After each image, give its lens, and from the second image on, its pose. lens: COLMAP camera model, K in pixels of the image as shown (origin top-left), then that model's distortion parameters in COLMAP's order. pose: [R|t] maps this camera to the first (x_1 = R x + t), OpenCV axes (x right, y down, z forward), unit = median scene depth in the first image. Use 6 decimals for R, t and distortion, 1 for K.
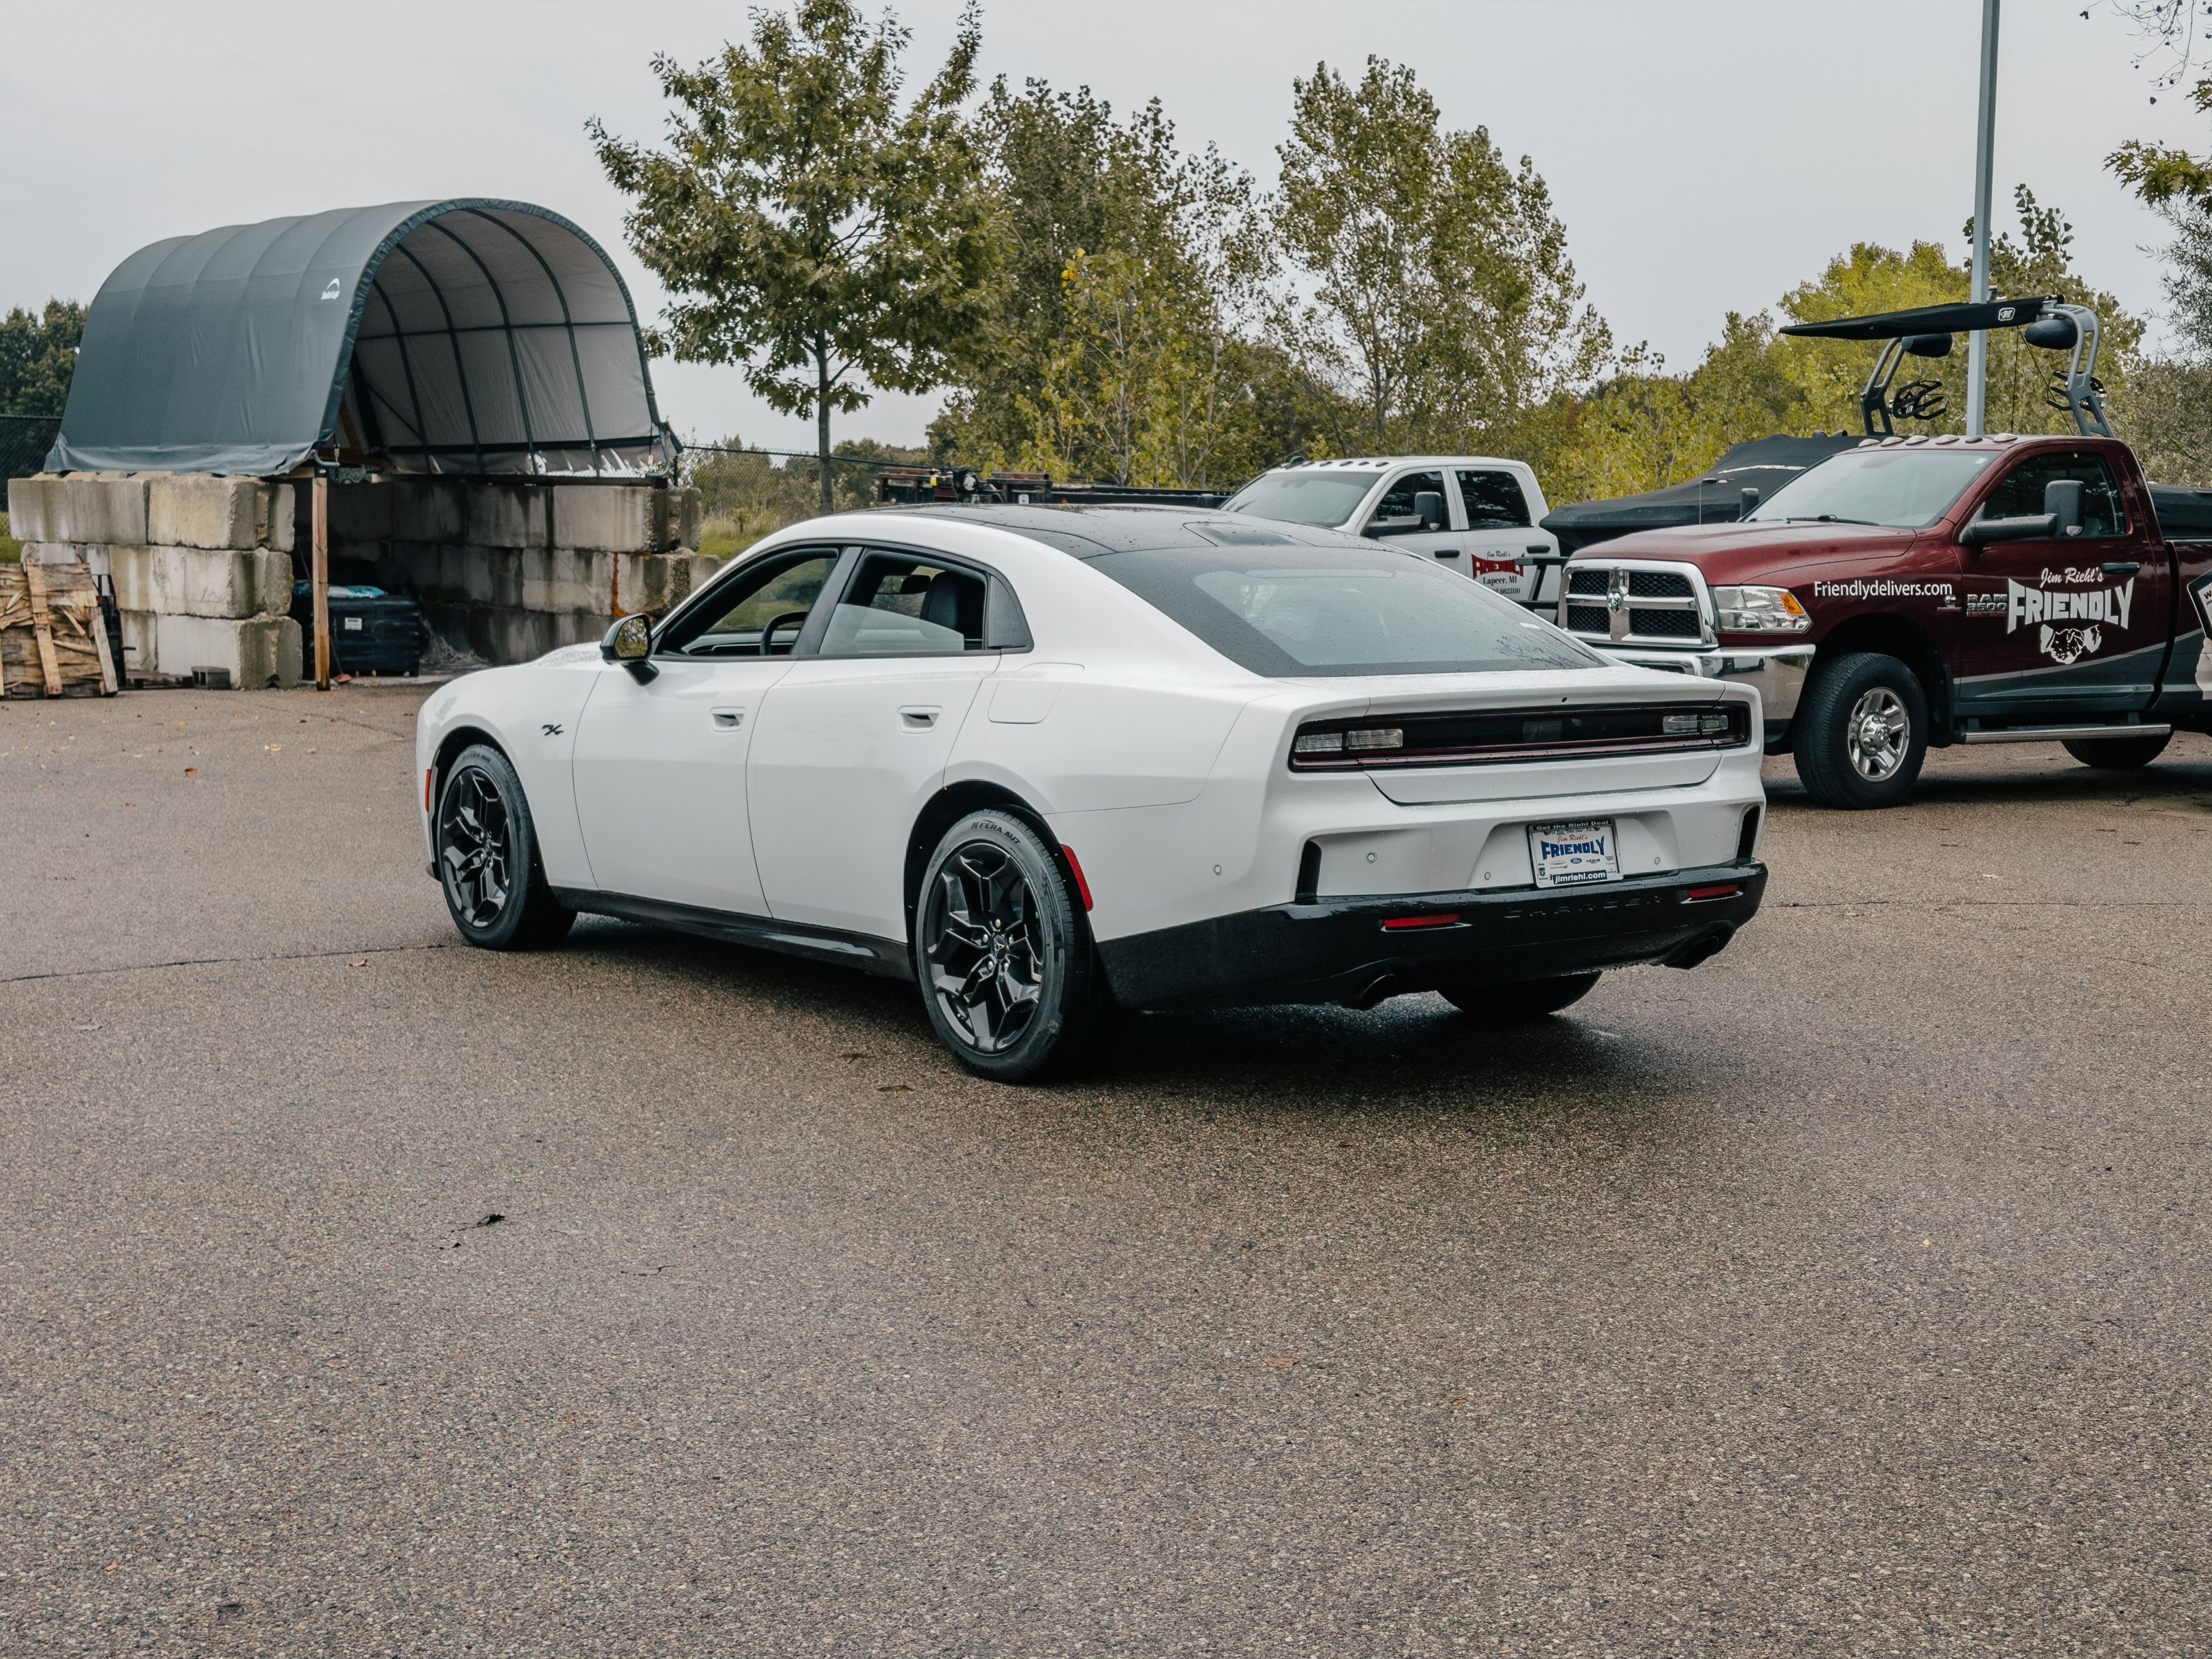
lens RADIAL K [[3038.5, 0, 1106.5], [0, 3038.5, 822.8], [0, 0, 1]] dist [0.093774, 0.000000]
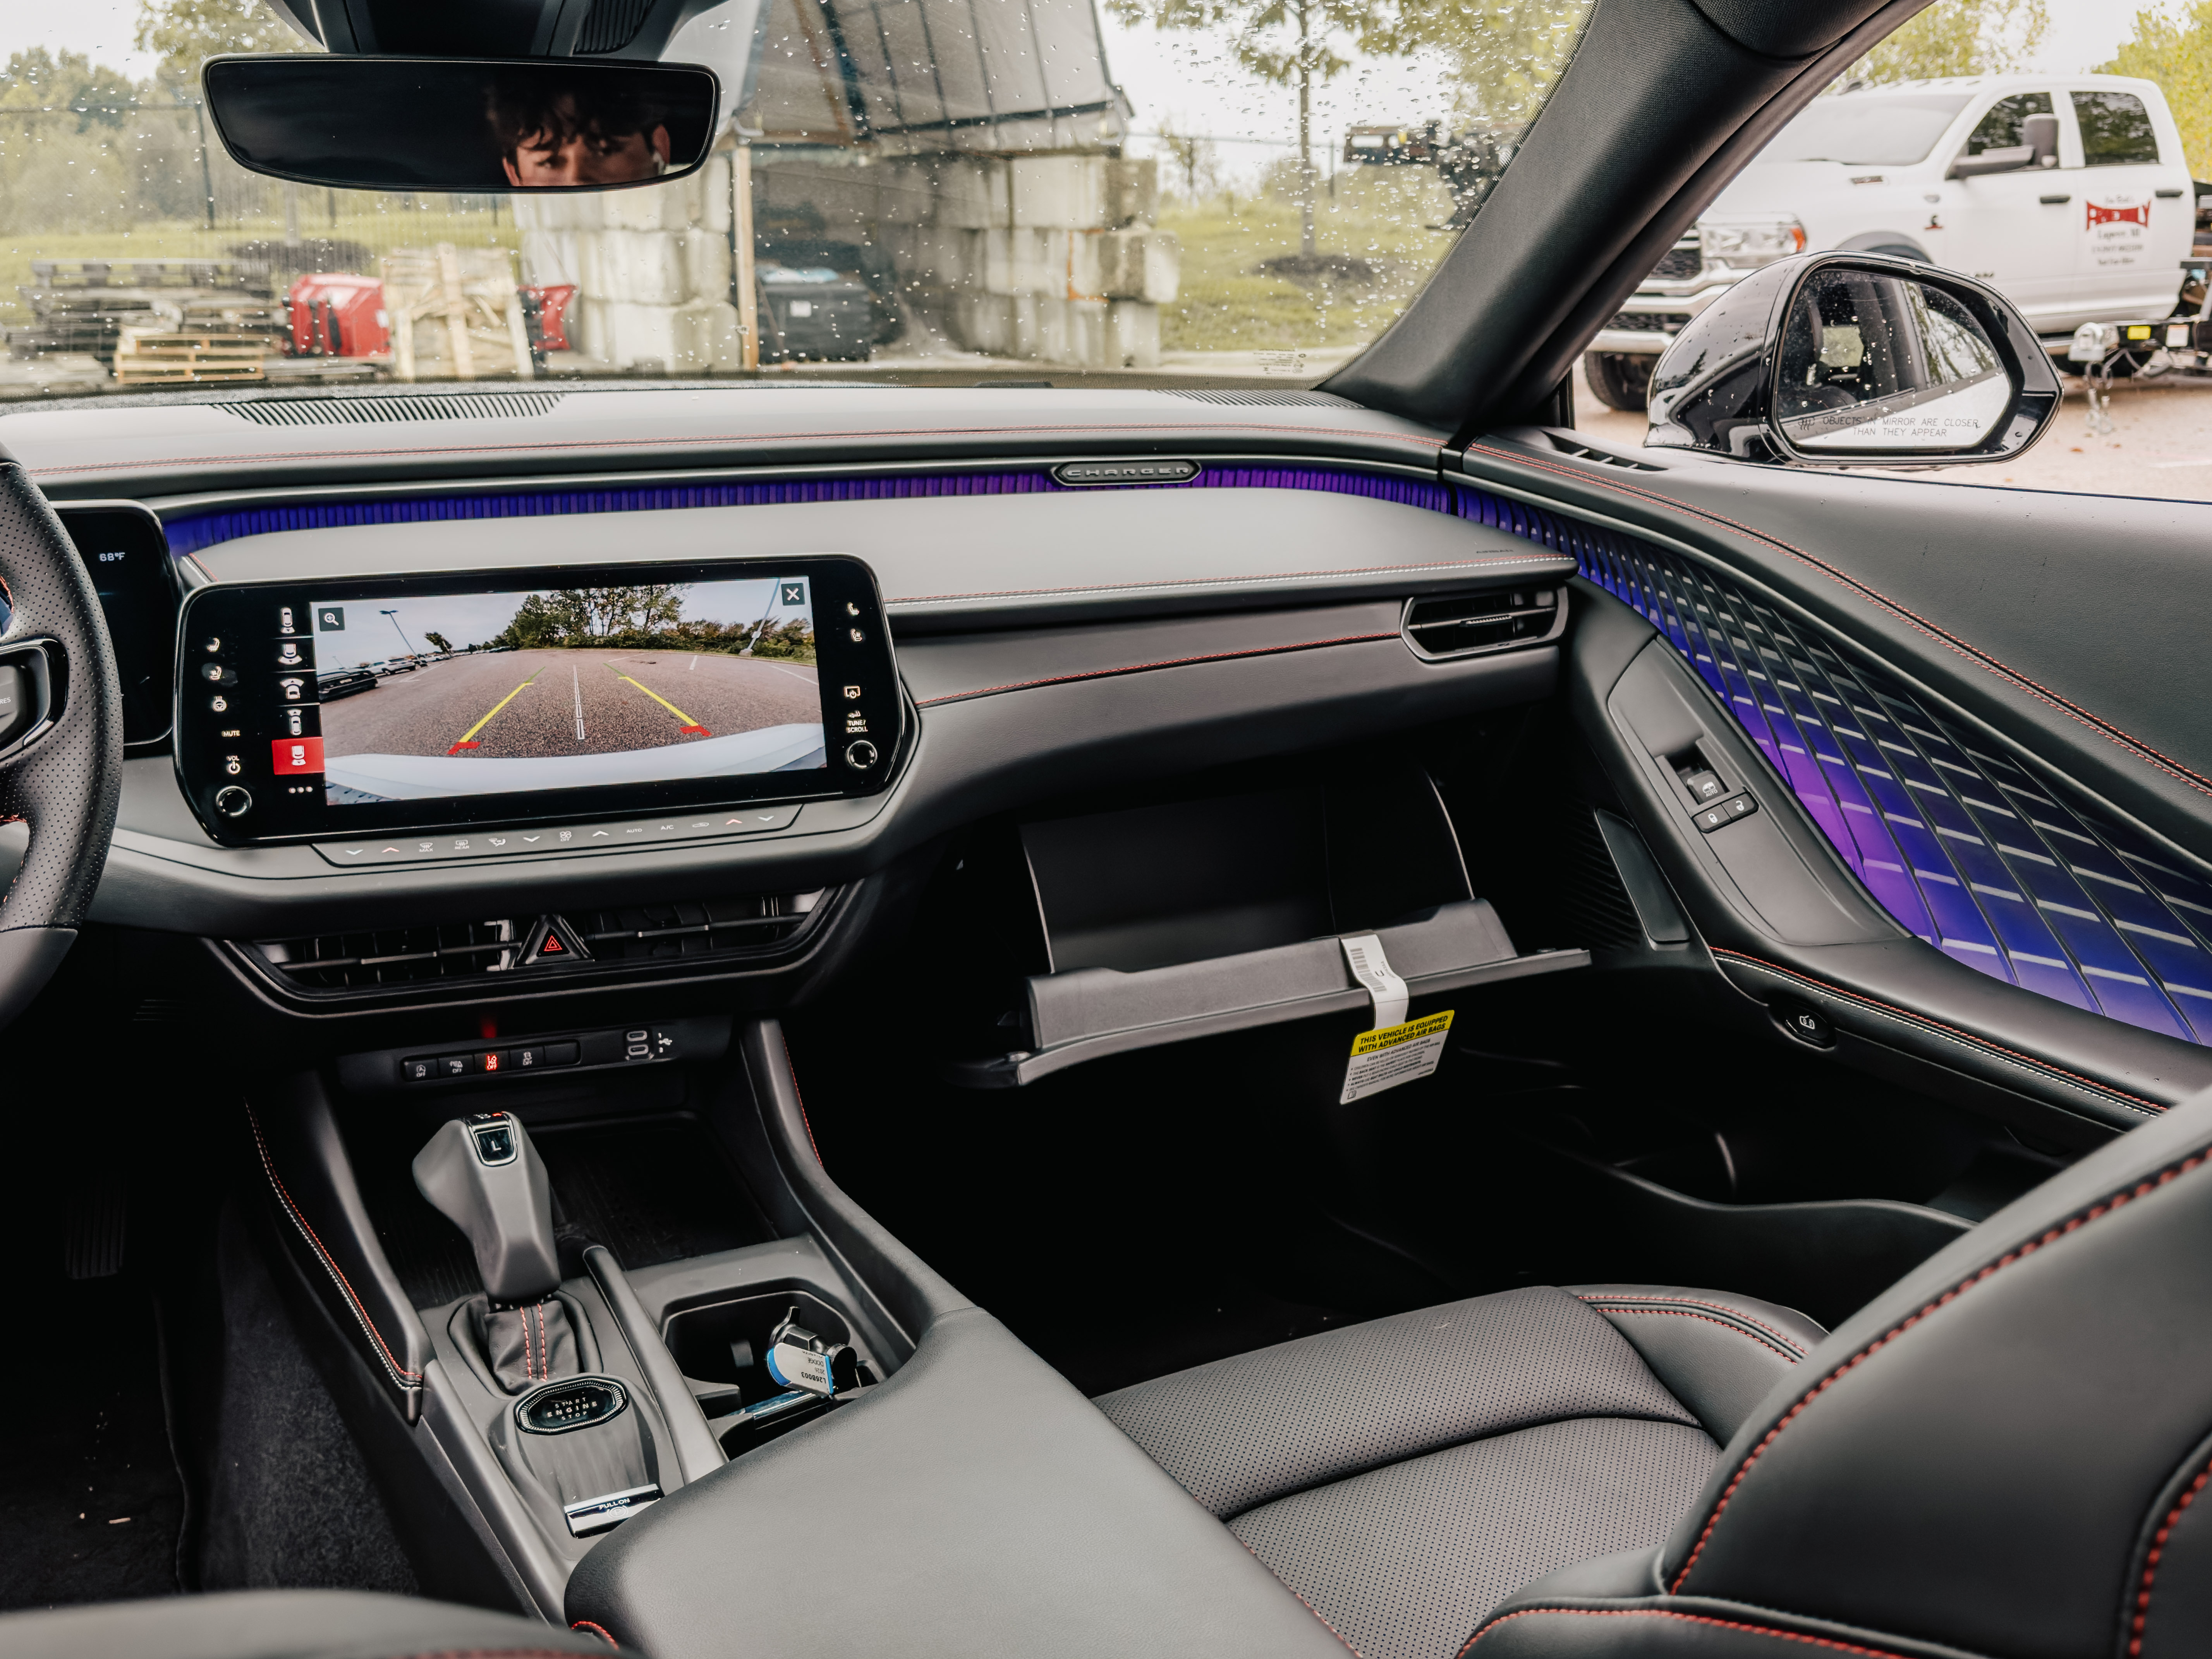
lens RADIAL K [[2185.5, 0, 1103.9], [0, 2185.5, 837.9], [0, 0, 1]] dist [0.041124, 0.000000]
pose [[0.978596, 0.039115, -0.202038, -0.004960], [-0.003502, 0.984793, 0.173698, -0.021183], [0.205759, -0.169273, 0.963852, 0.319914]]
